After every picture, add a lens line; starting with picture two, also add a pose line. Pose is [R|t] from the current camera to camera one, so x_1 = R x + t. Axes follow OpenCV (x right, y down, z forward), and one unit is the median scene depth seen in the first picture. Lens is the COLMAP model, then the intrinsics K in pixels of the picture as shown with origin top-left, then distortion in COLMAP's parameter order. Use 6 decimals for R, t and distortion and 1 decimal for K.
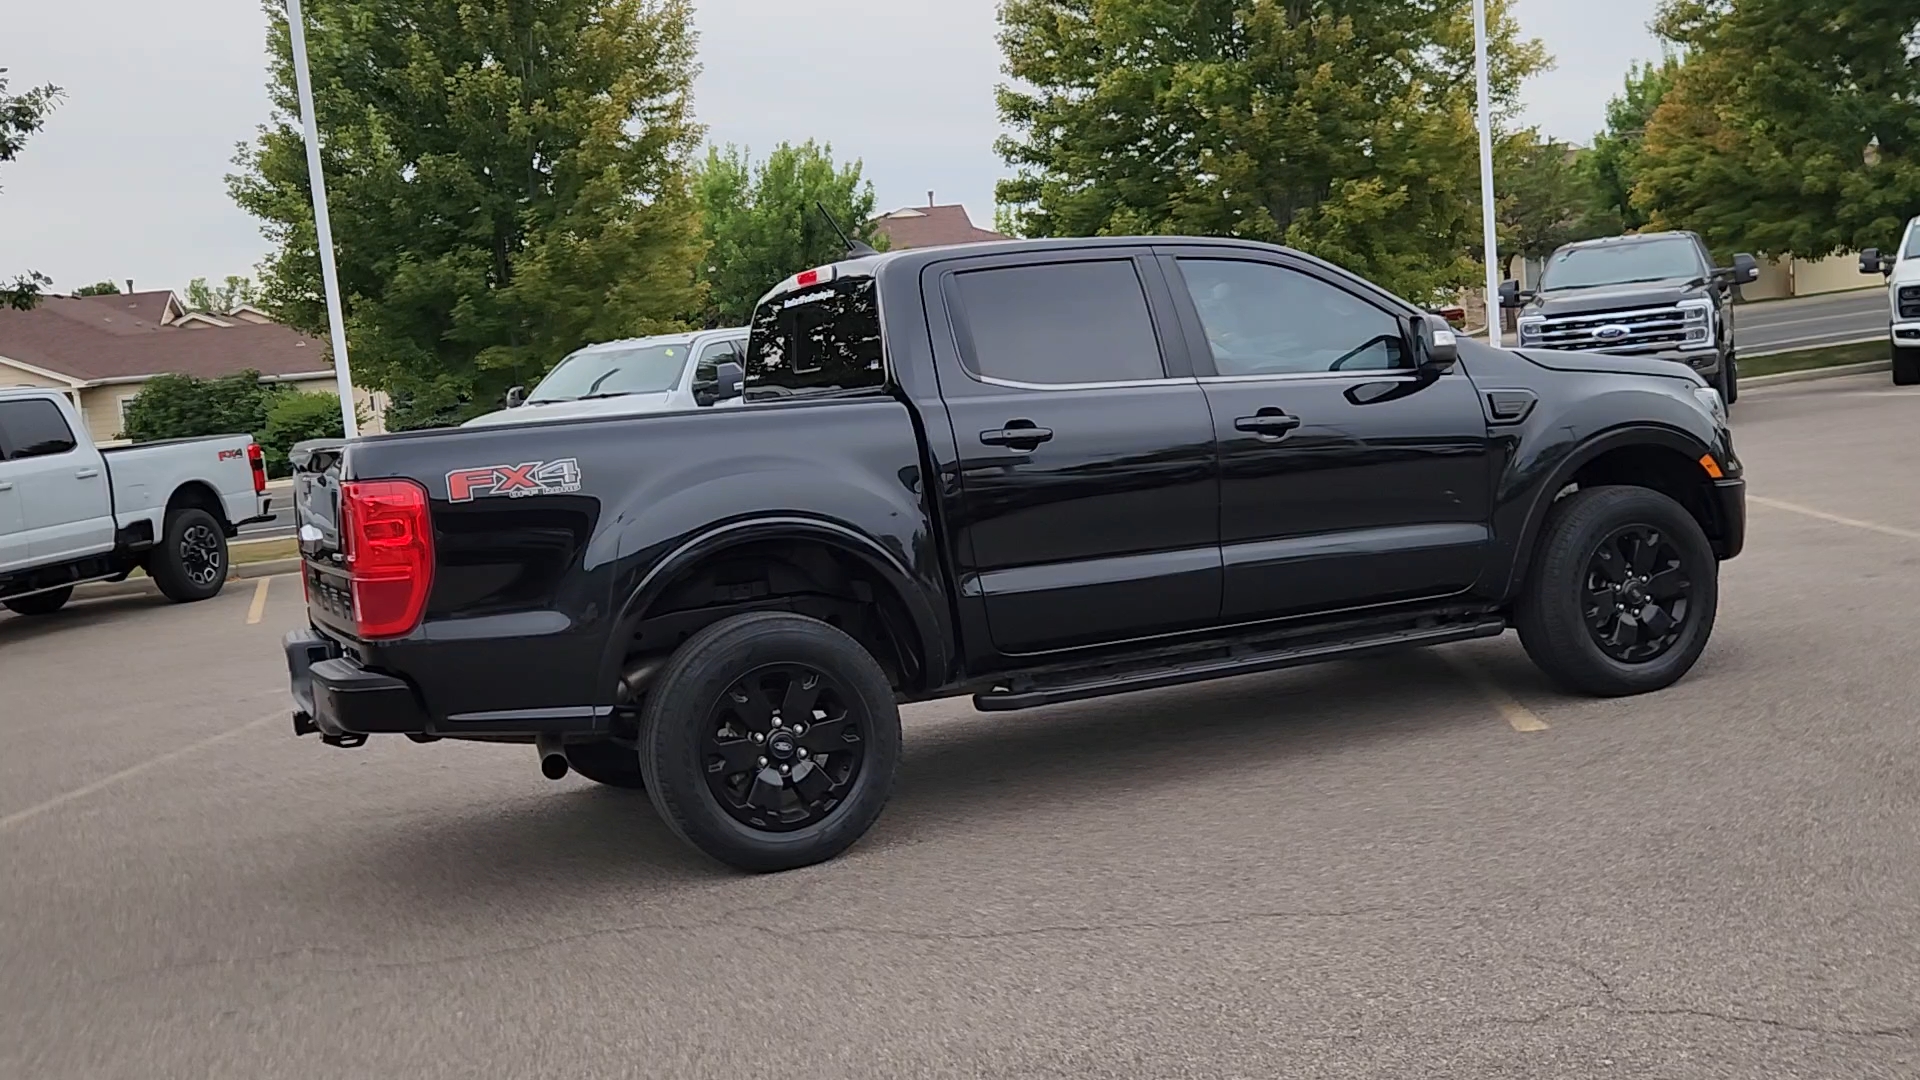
lens RADIAL K [[1895.9, 0, 946.7], [0, 1895.9, 543.2], [0, 0, 1]] dist [0.025862, 0.000000]
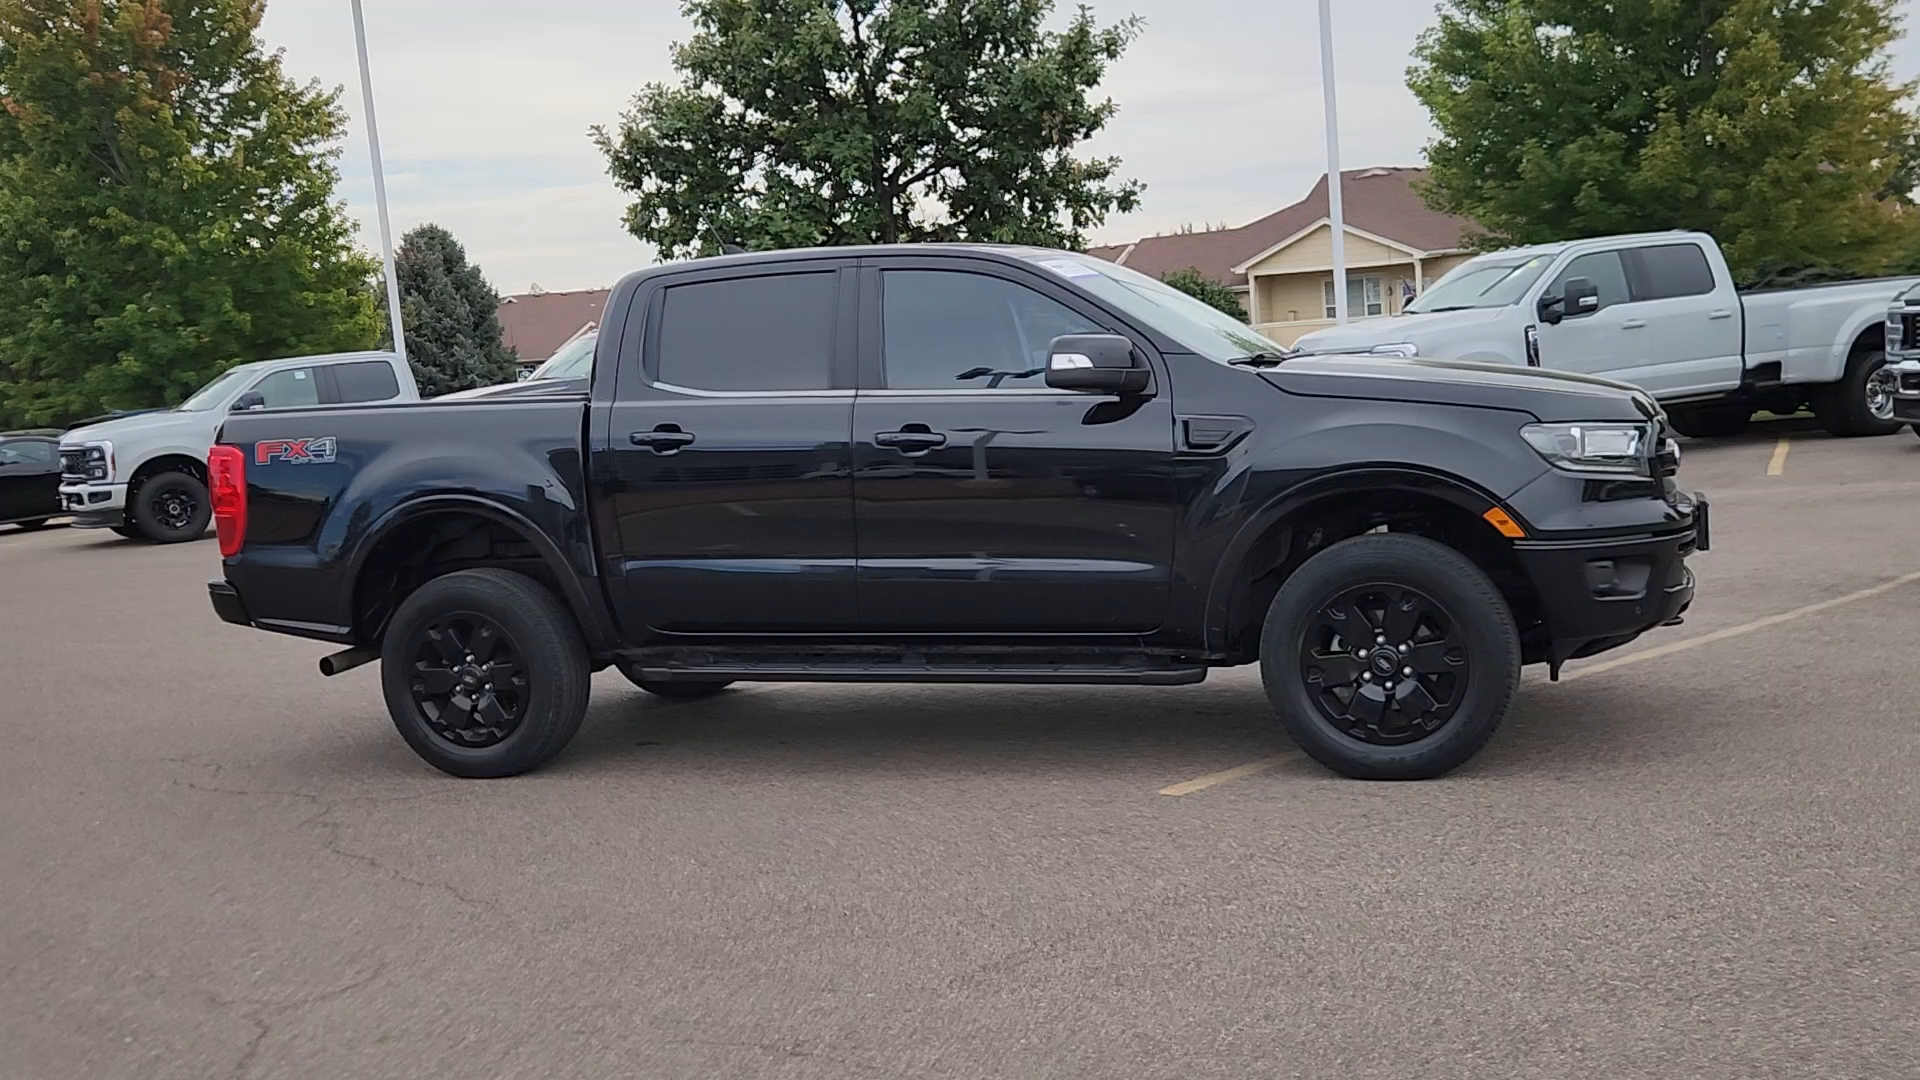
lens RADIAL K [[1895.9, 0, 944.6], [0, 1895.9, 551.3], [0, 0, 1]] dist [0.025862, 0.000000]
pose [[0.730032, 0.113199, -0.673972, 0.763934], [-0.059607, 0.992975, 0.102213, -0.095505], [0.680808, -0.034446, 0.731651, 0.245808]]
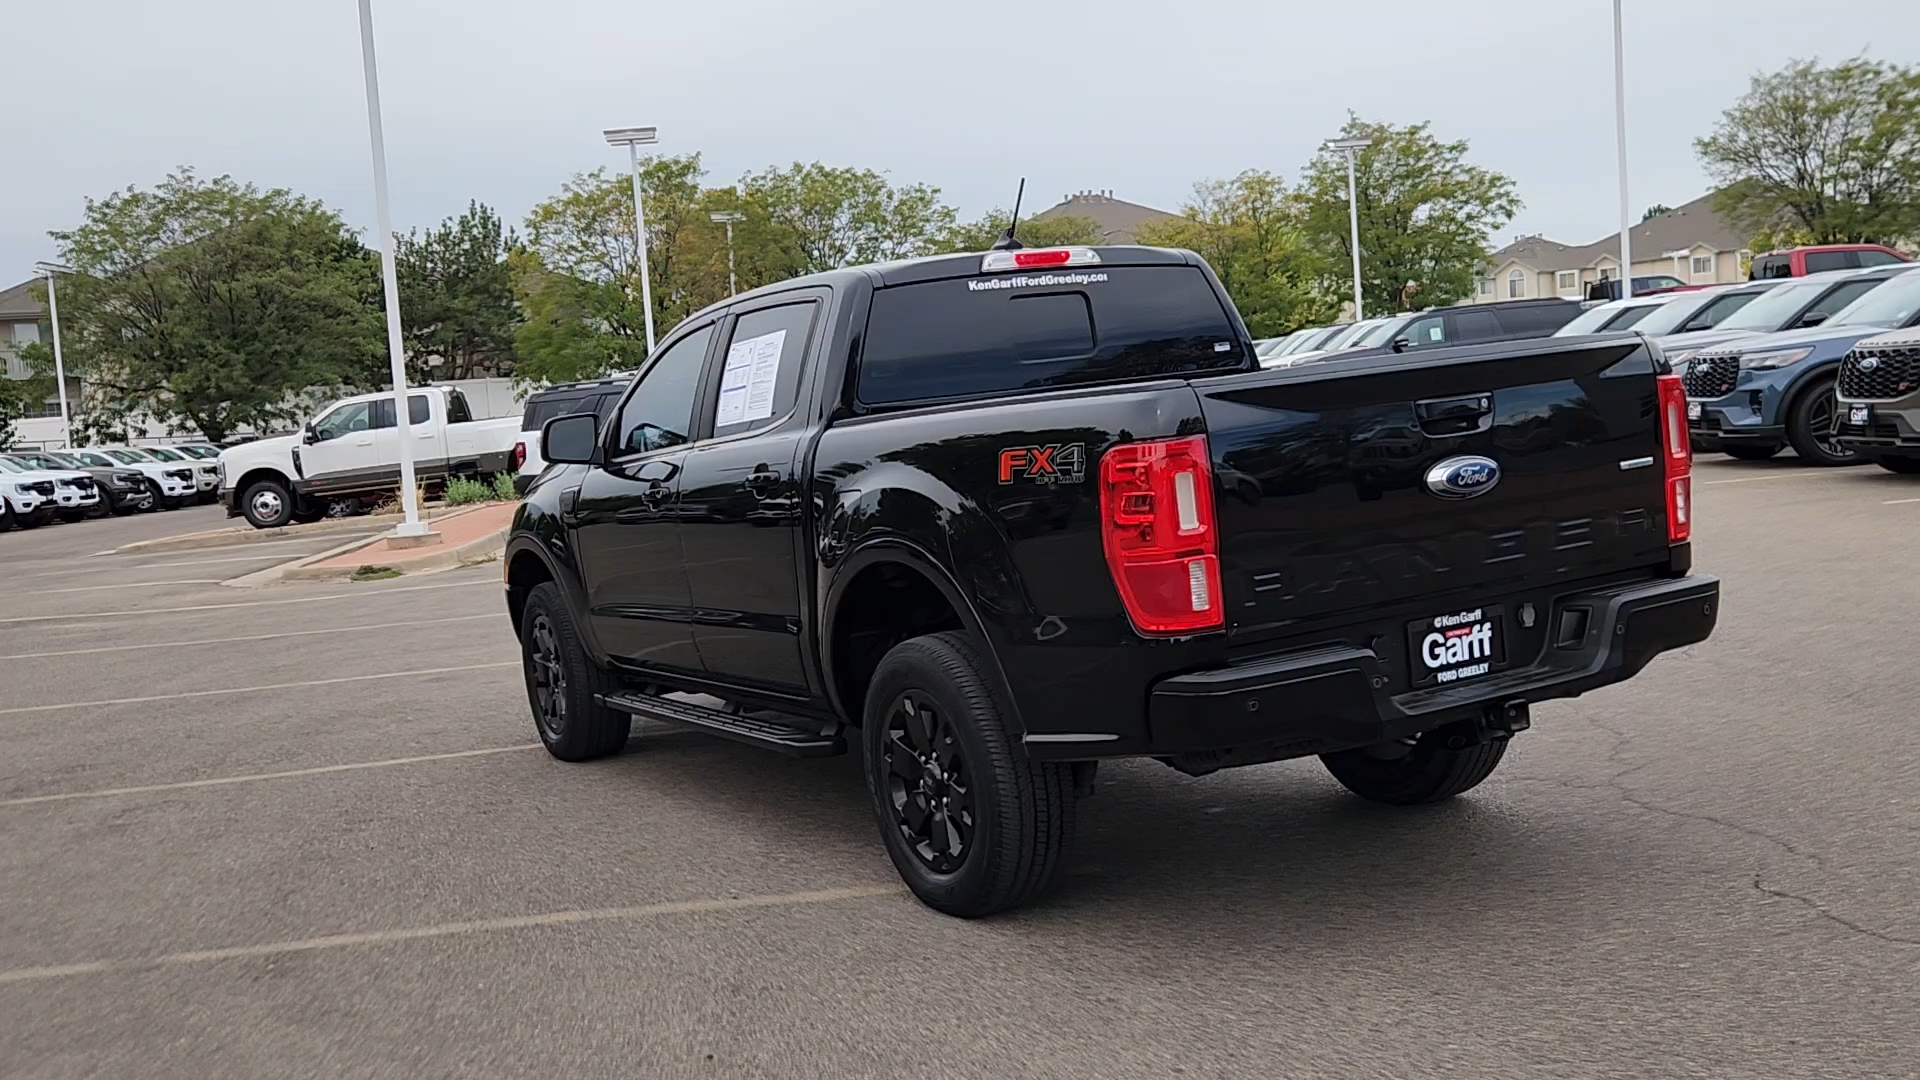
lens RADIAL K [[1895.9, 0, 945.6], [0, 1895.9, 542.6], [0, 0, 1]] dist [0.025862, 0.000000]
pose [[-0.092035, 0.025600, 0.995427, -0.897845], [0.186744, 0.982376, -0.007999, -0.007209], [-0.978088, 0.185153, -0.095193, 1.072793]]
